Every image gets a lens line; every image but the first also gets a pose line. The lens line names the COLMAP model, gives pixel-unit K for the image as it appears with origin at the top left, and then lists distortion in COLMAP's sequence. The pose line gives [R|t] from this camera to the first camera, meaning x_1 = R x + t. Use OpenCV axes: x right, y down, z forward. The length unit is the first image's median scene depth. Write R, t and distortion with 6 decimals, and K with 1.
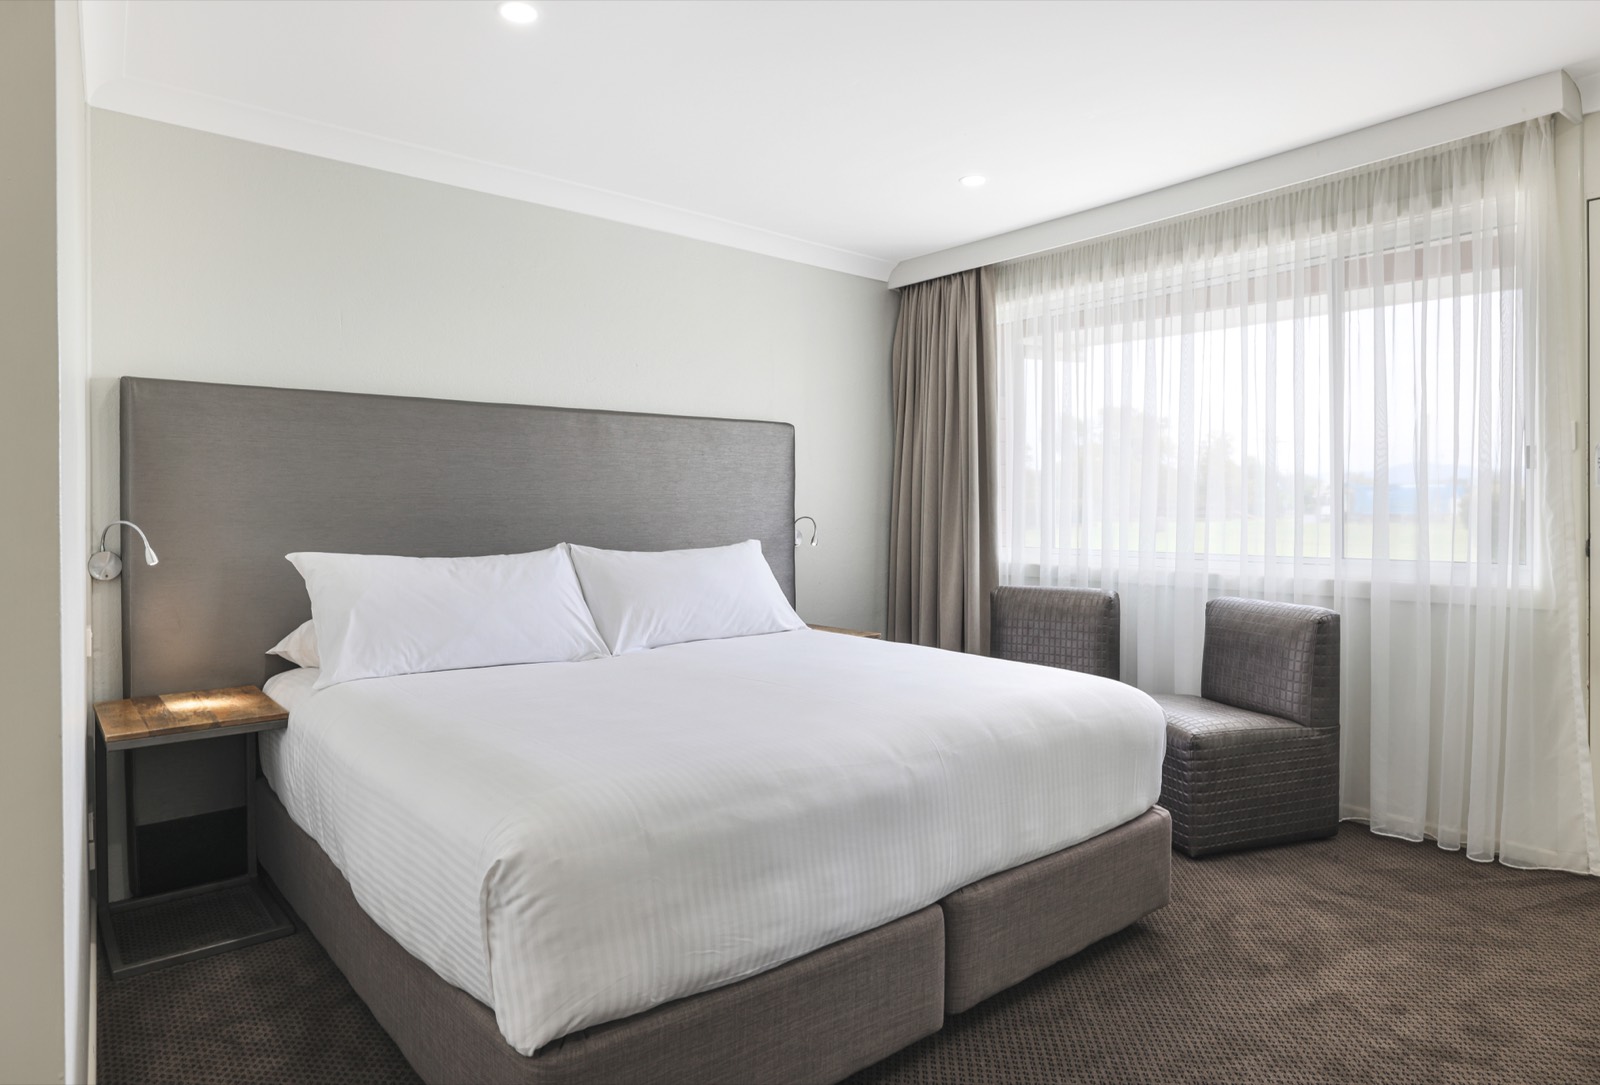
lens RADIAL K [[1006.8, 0, 799.1], [0, 1006.8, 492.5], [0, 0, 1]] dist [-0.064681, 0.040016]
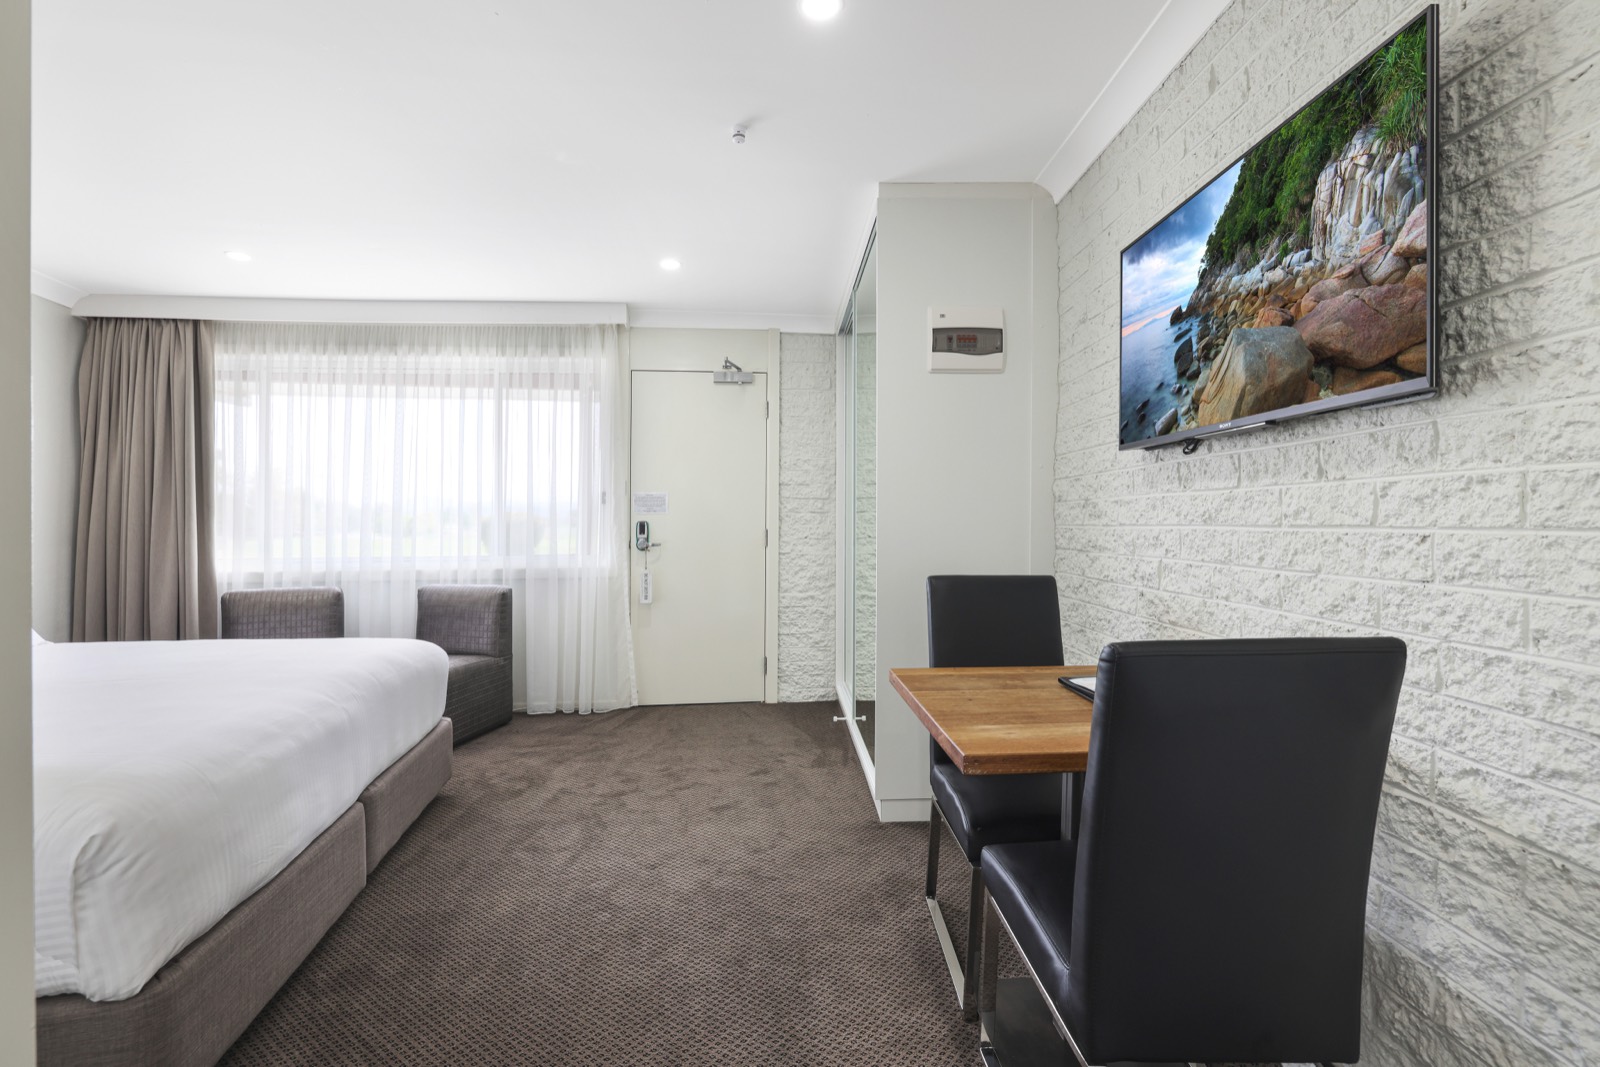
lens RADIAL K [[715.4, 0, 800.0], [0, 715.4, 533.5], [0, 0, 1]] dist [-0.001196, -0.000195]
pose [[0.512529, -0.012808, 0.858575, -0.246437], [-0.007414, 0.999785, 0.019340, 0.002986], [-0.858638, -0.016277, 0.512324, -0.039076]]
